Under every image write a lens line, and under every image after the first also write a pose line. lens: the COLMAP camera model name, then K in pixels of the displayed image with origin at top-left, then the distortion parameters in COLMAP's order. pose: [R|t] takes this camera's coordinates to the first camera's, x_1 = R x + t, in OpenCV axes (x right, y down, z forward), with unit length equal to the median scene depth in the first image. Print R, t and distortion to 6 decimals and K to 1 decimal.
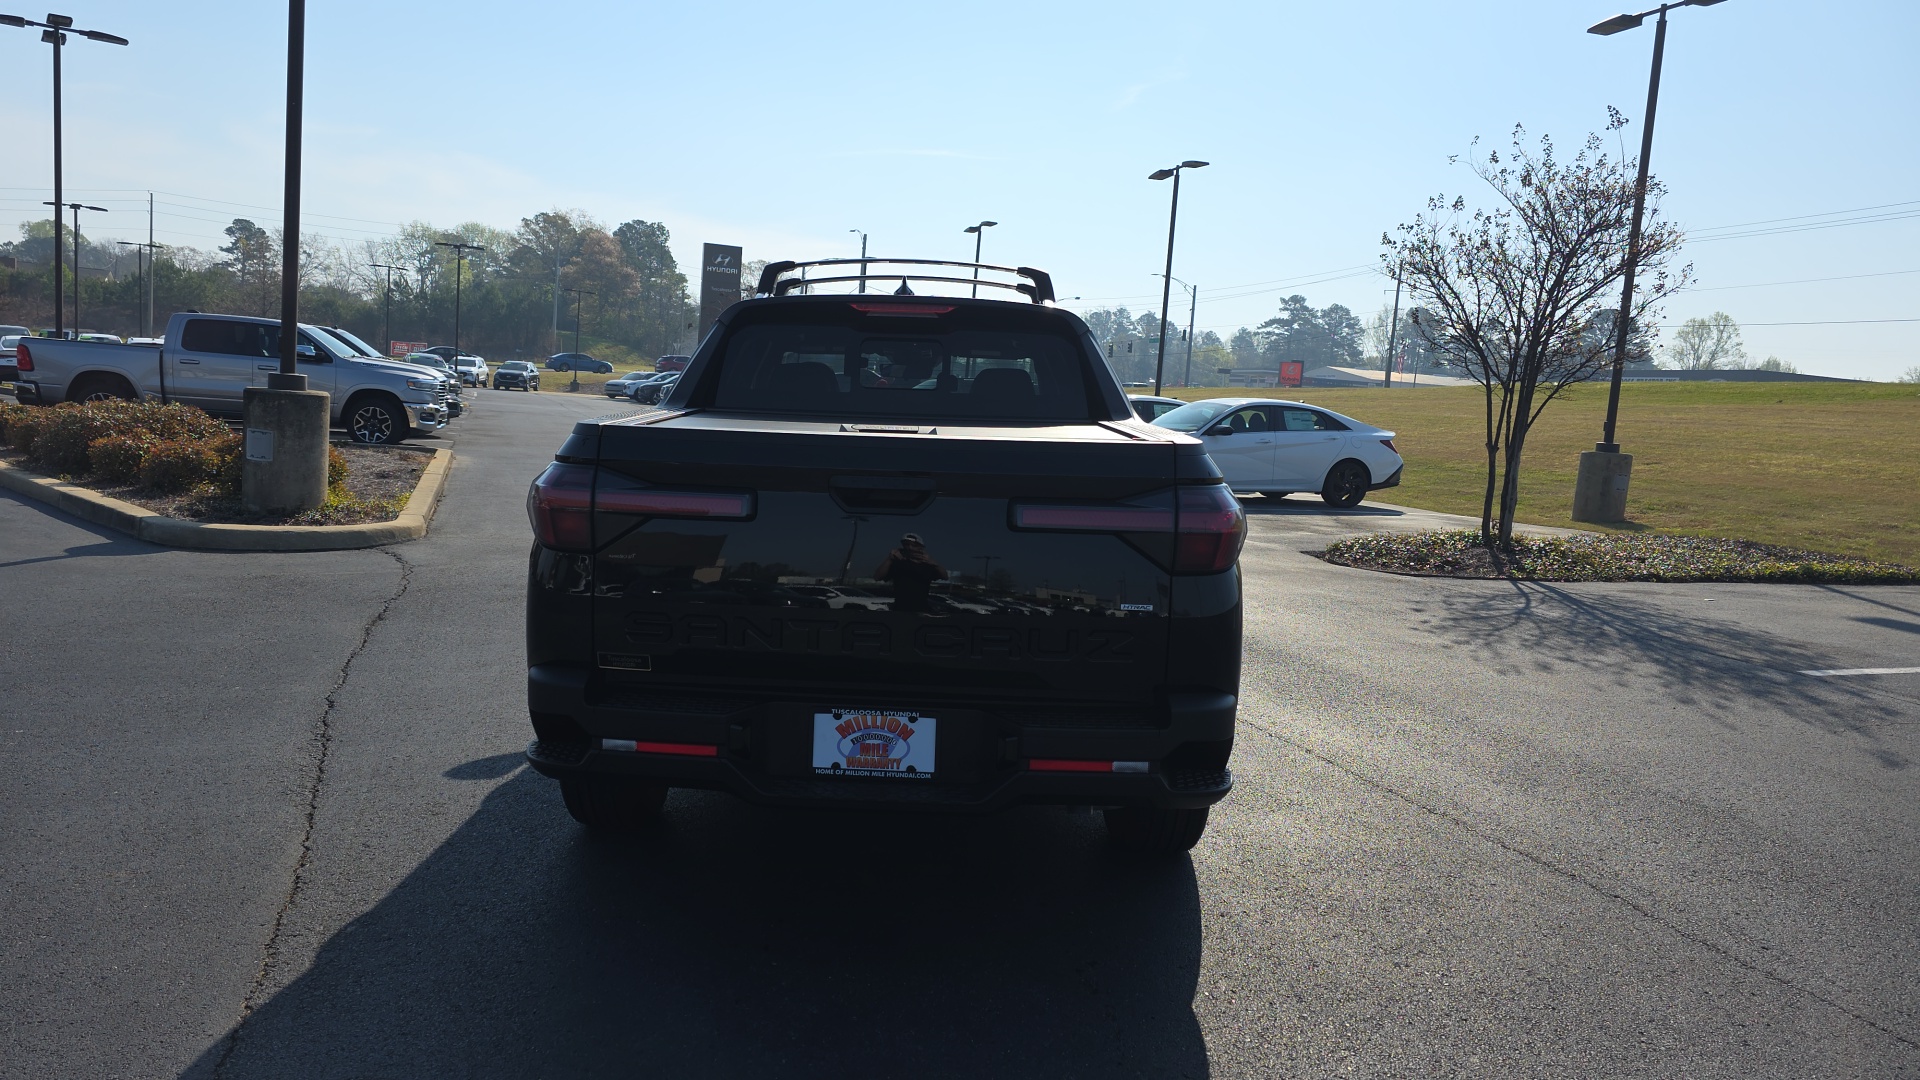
lens RADIAL K [[1291.4, 0, 886.7], [0, 1291.4, 545.0], [0, 0, 1]] dist [0.060627, -0.065939]
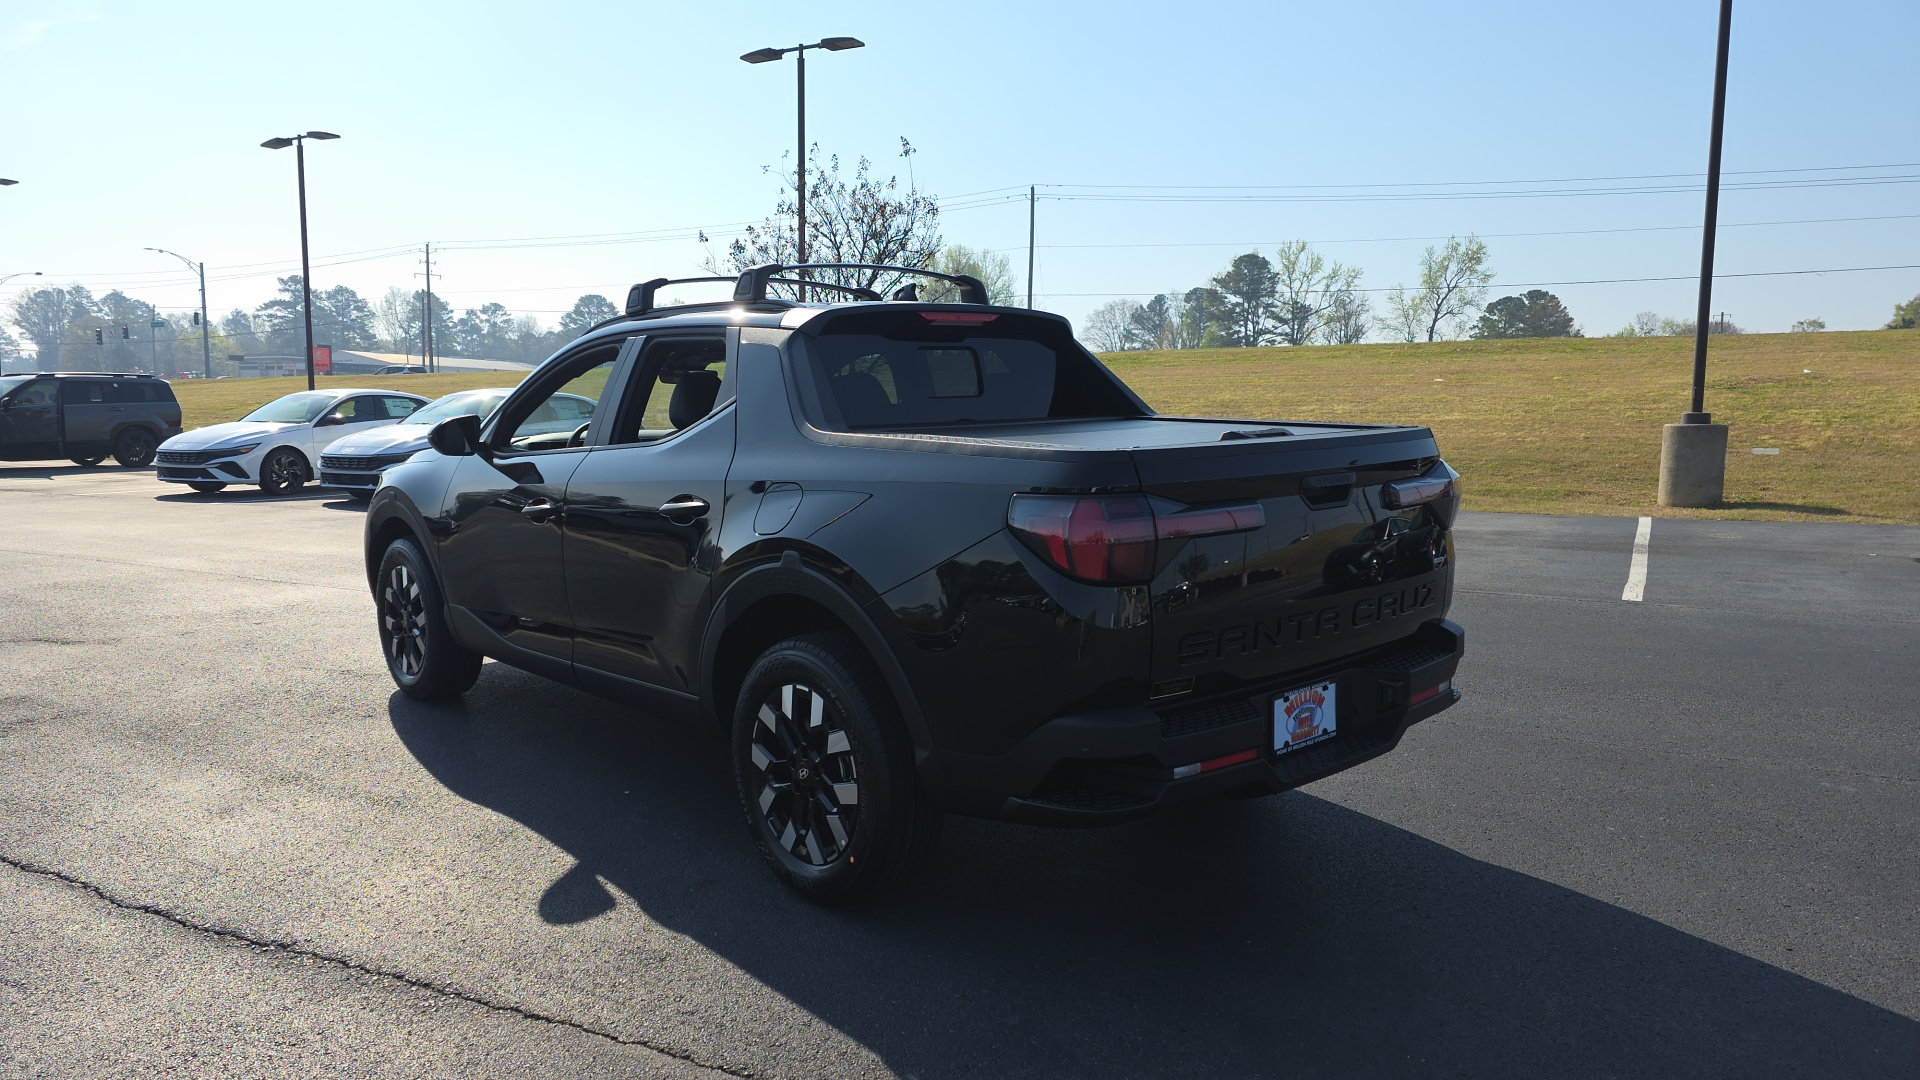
lens RADIAL K [[1283.8, 0, 959.8], [0, 1283.8, 548.0], [0, 0, 1]] dist [0.006938, -0.000059]
pose [[0.717260, -0.127438, 0.685053, -0.656073], [0.115480, 0.991278, 0.063494, -0.064852], [-0.687169, 0.033568, 0.725721, 0.269038]]
